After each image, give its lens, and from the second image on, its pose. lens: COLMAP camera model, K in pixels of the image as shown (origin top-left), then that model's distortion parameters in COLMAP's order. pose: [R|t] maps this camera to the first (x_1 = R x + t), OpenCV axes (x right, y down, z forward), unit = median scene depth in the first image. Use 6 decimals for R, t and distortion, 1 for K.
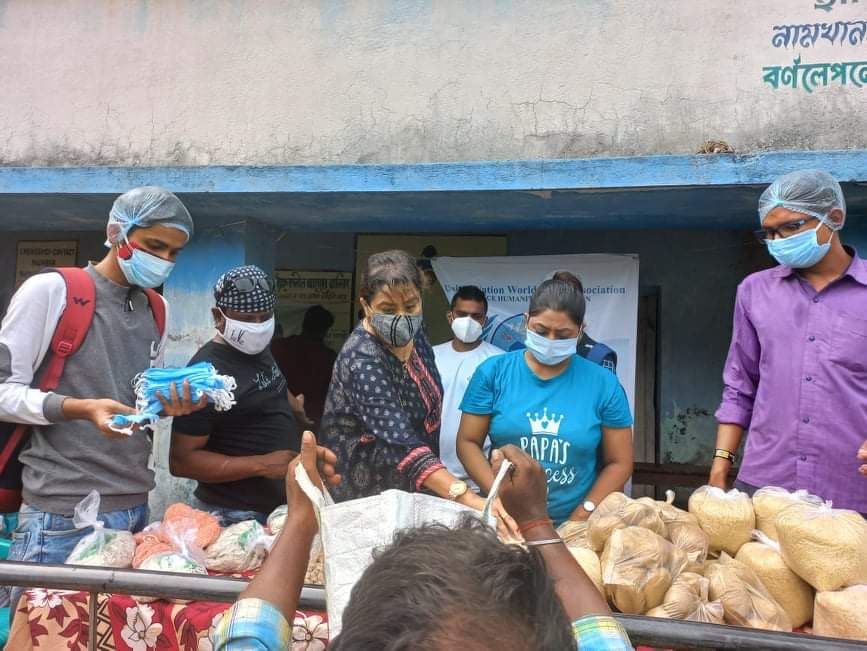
lens RADIAL K [[602.3, 0, 427.5], [0, 602.3, 334.9], [0, 0, 1]] dist [0.039036, -0.004926]
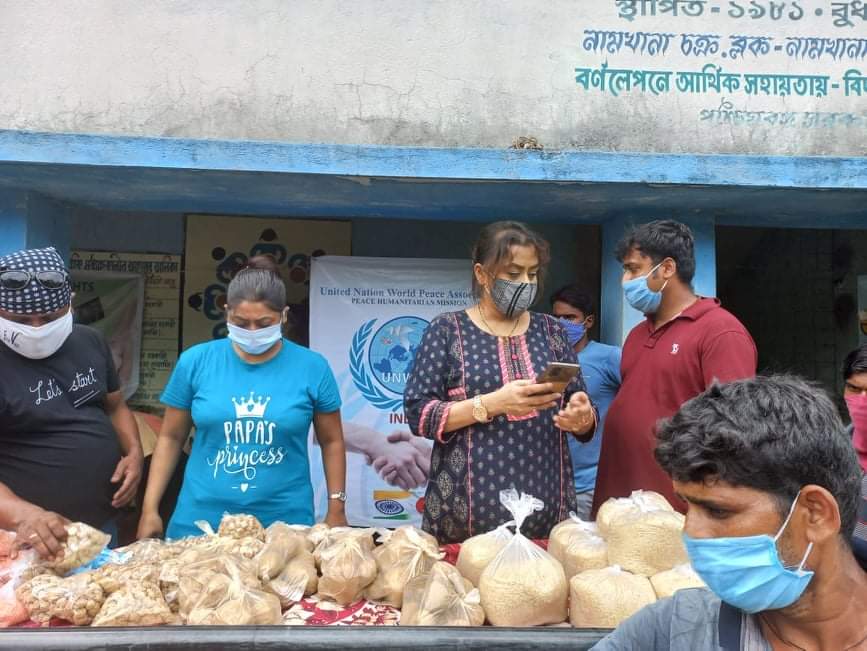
lens RADIAL K [[602.3, 0, 427.5], [0, 602.3, 334.9], [0, 0, 1]] dist [0.039036, -0.004926]
pose [[0.981100, -0.005605, 0.193422, 0.101352], [0.000423, 0.999640, 0.026822, -0.010944], [-0.193502, -0.026233, 0.980749, 0.021922]]
